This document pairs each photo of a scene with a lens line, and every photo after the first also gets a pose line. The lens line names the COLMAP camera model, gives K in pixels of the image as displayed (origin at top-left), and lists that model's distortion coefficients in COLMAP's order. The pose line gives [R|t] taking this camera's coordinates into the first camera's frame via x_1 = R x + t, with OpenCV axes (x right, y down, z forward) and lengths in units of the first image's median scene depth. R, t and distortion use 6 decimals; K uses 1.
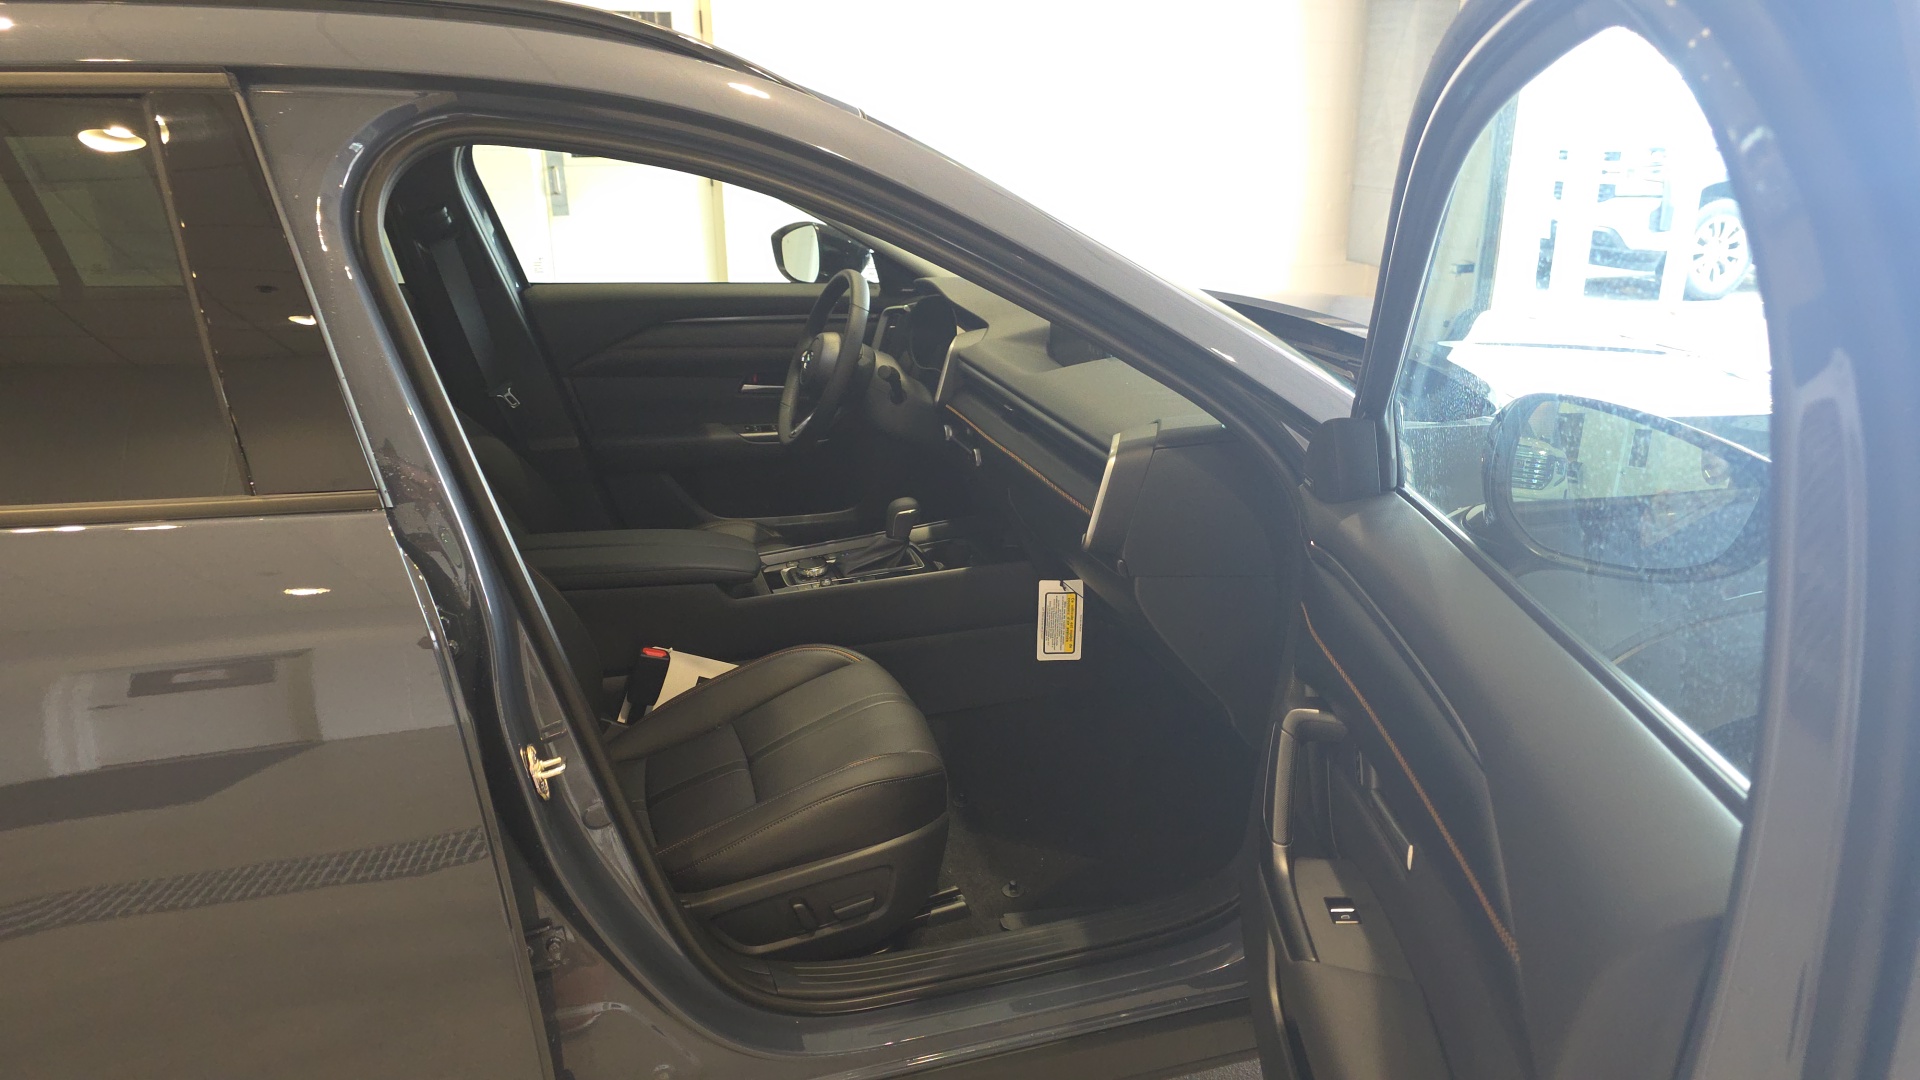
lens RADIAL K [[1306.5, 0, 948.6], [0, 1306.5, 543.9], [0, 0, 1]] dist [0.105604, -0.169151]
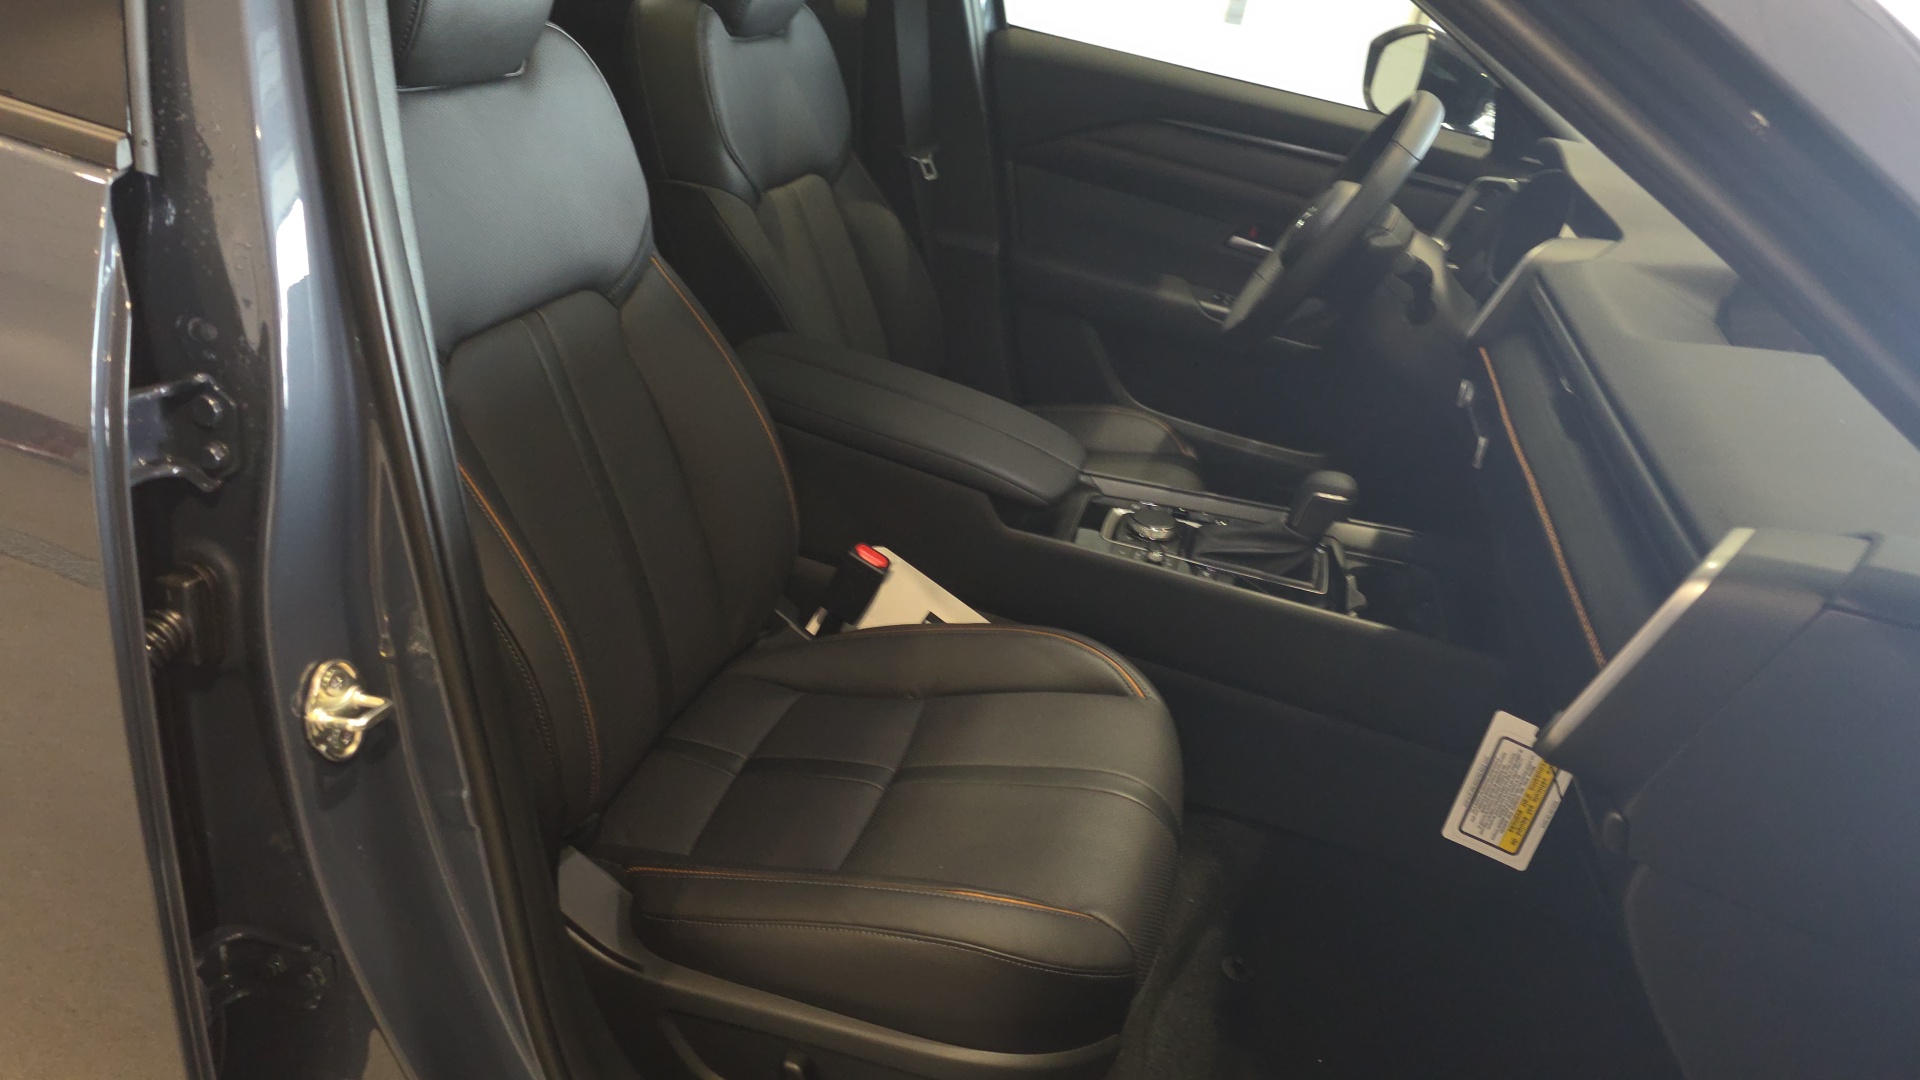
lens RADIAL K [[1285.2, 0, 892.2], [0, 1285.2, 500.8], [0, 0, 1]] dist [0.024538, -0.024542]
pose [[0.818108, 0.366145, -0.443437, 0.063709], [-0.327685, 0.930489, 0.163749, -0.052040], [0.472569, 0.011343, 0.881221, 0.380583]]
